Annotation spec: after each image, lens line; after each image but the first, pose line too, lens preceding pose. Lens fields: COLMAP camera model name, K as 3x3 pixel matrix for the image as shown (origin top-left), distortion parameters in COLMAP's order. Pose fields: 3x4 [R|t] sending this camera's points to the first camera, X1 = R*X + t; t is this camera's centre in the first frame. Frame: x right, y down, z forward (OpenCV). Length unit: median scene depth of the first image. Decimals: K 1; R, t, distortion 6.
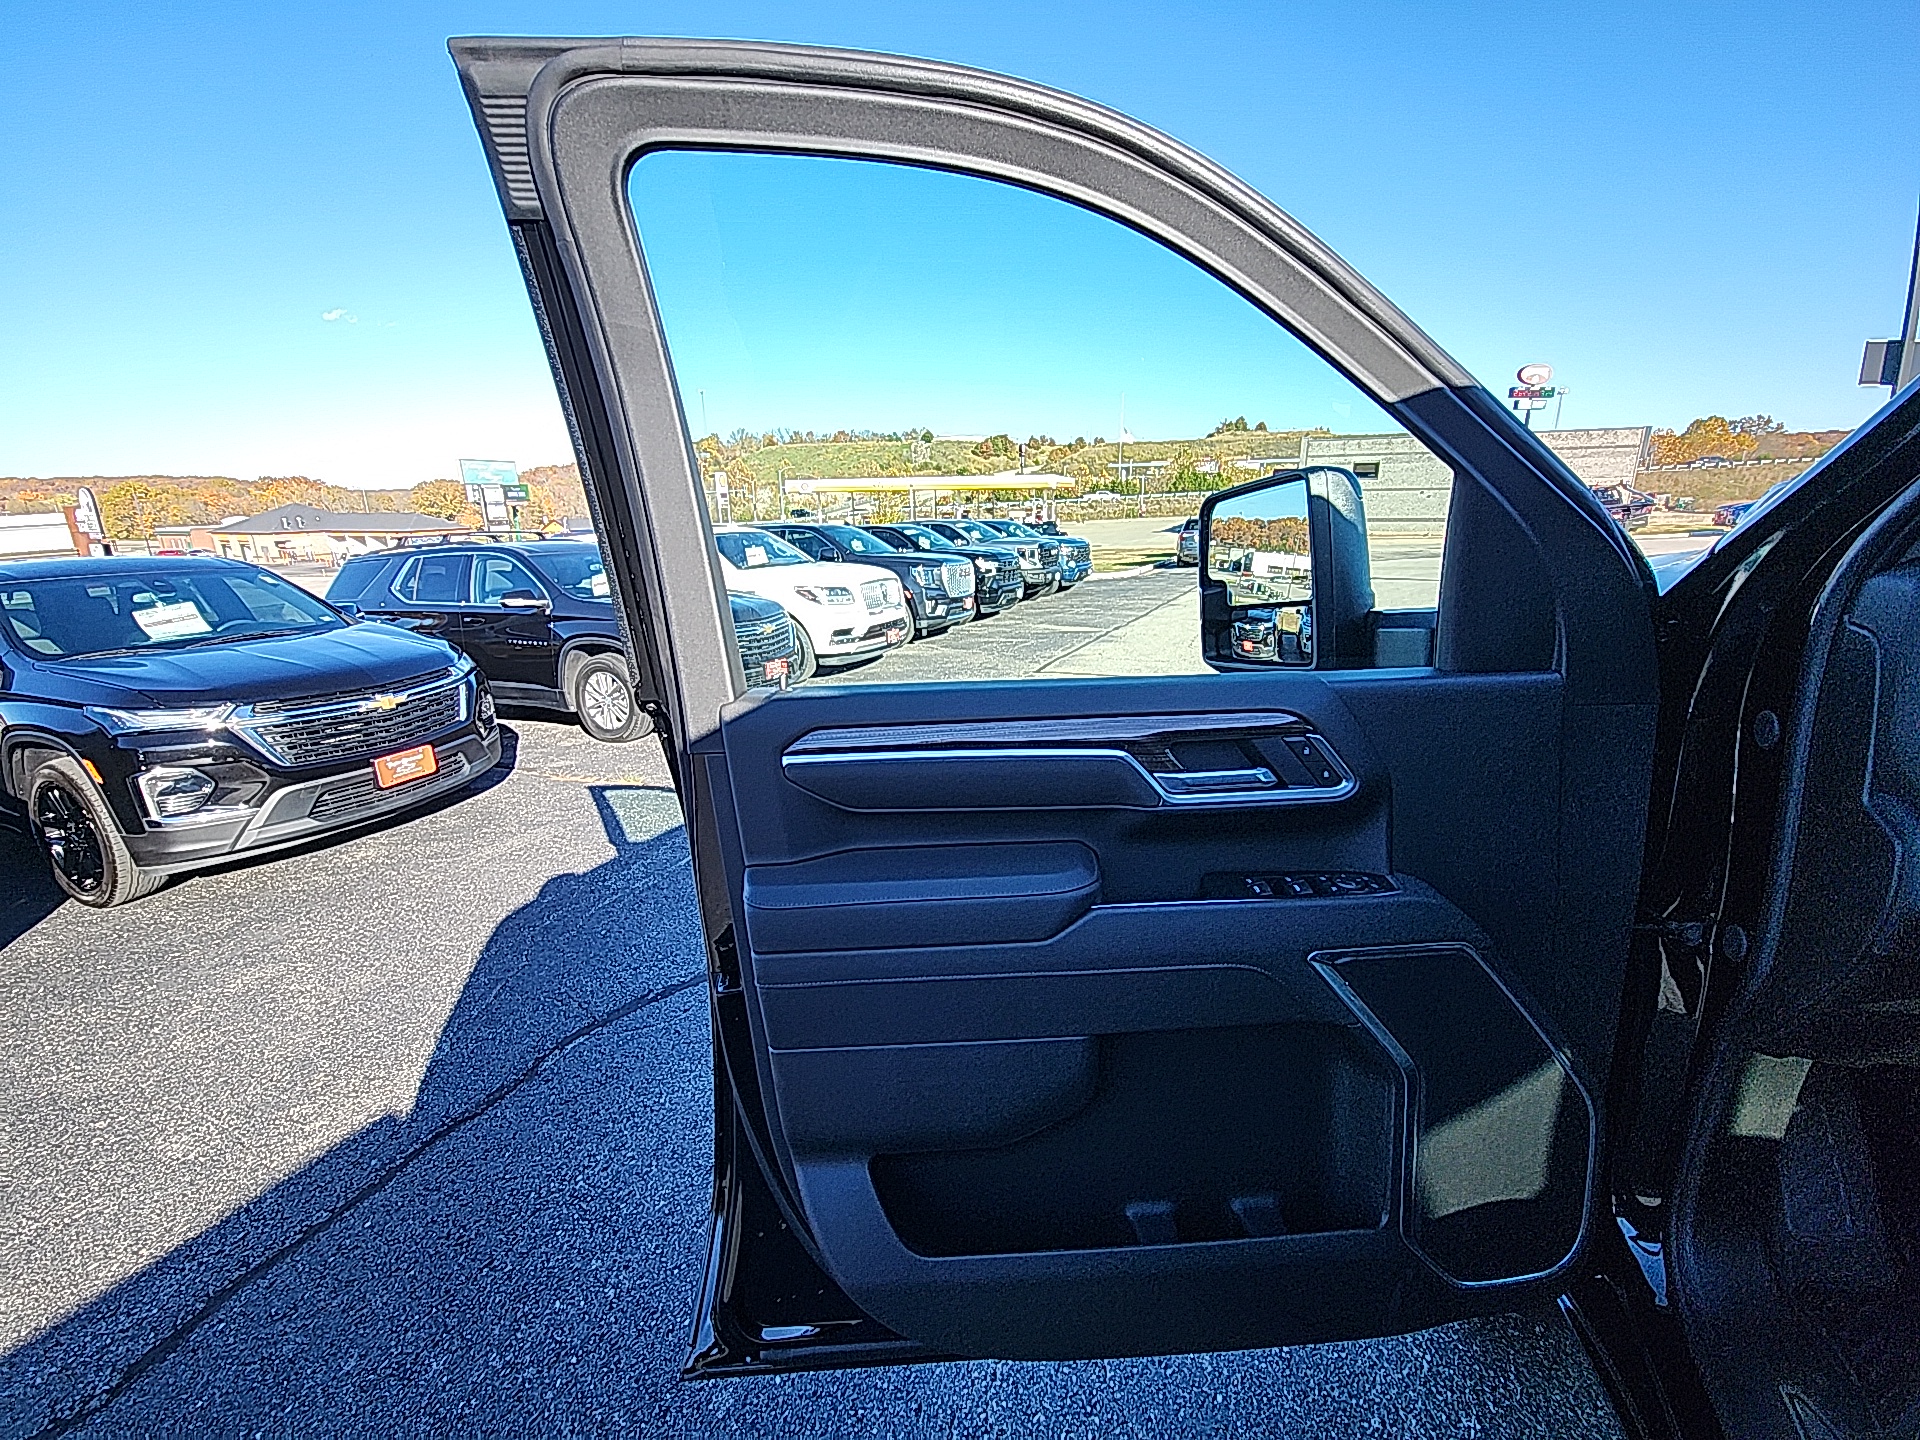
lens RADIAL K [[776.7, 0, 949.7], [0, 776.7, 706.2], [0, 0, 1]] dist [0.006816, -0.004938]
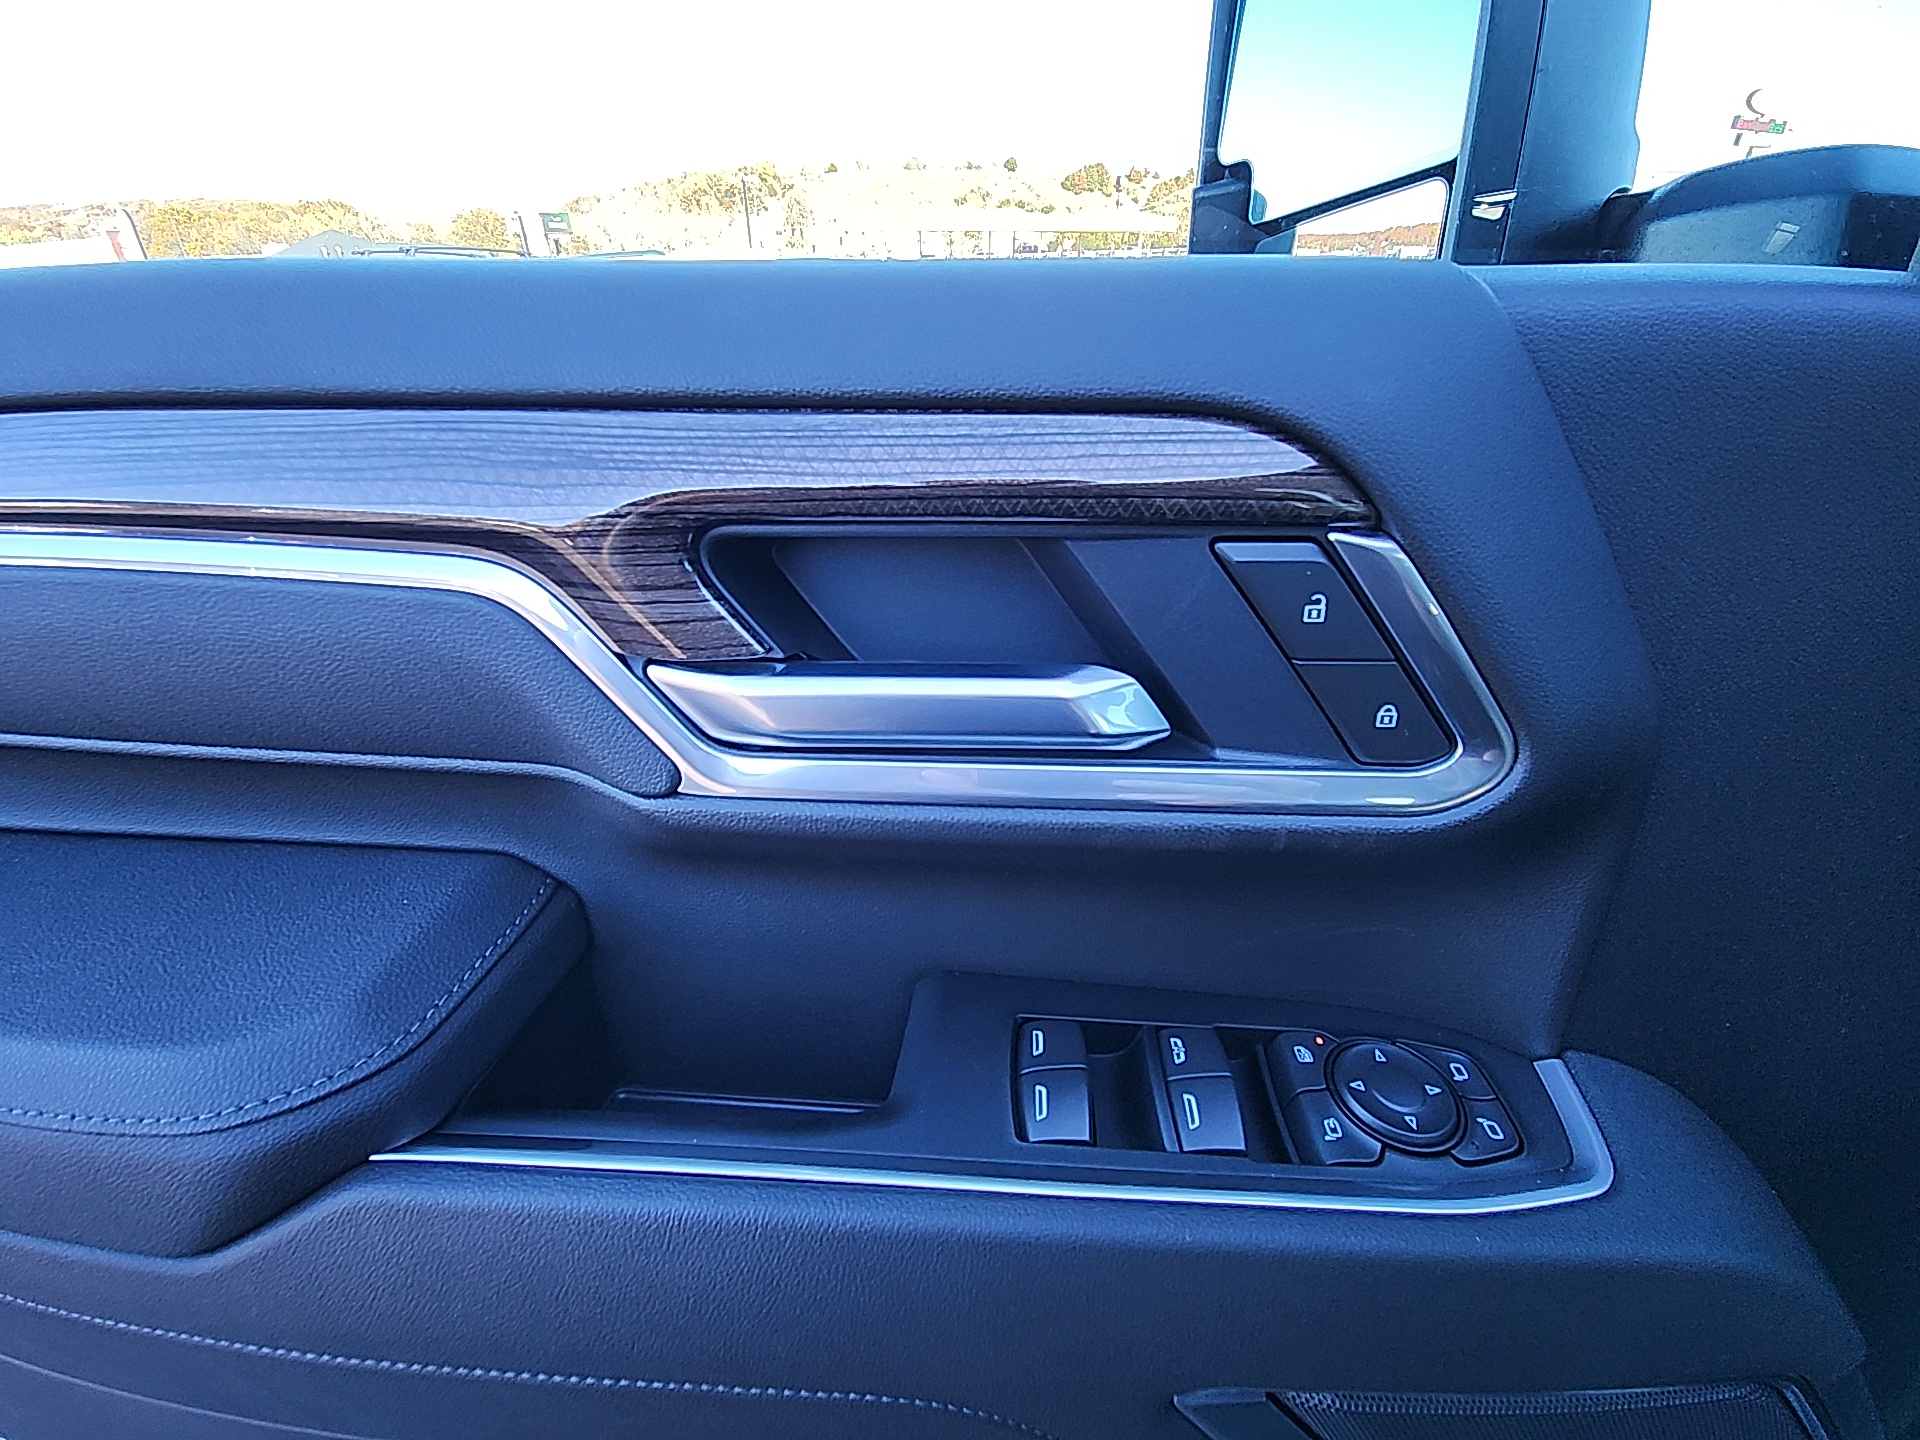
lens RADIAL K [[776.7, 0, 949.7], [0, 776.7, 706.2], [0, 0, 1]] dist [0.006816, -0.004938]
pose [[0.995579, 0.066967, -0.065865, 0.372324], [-0.046573, 0.960890, 0.272986, 0.028432], [0.081571, -0.268712, 0.959760, 0.773492]]
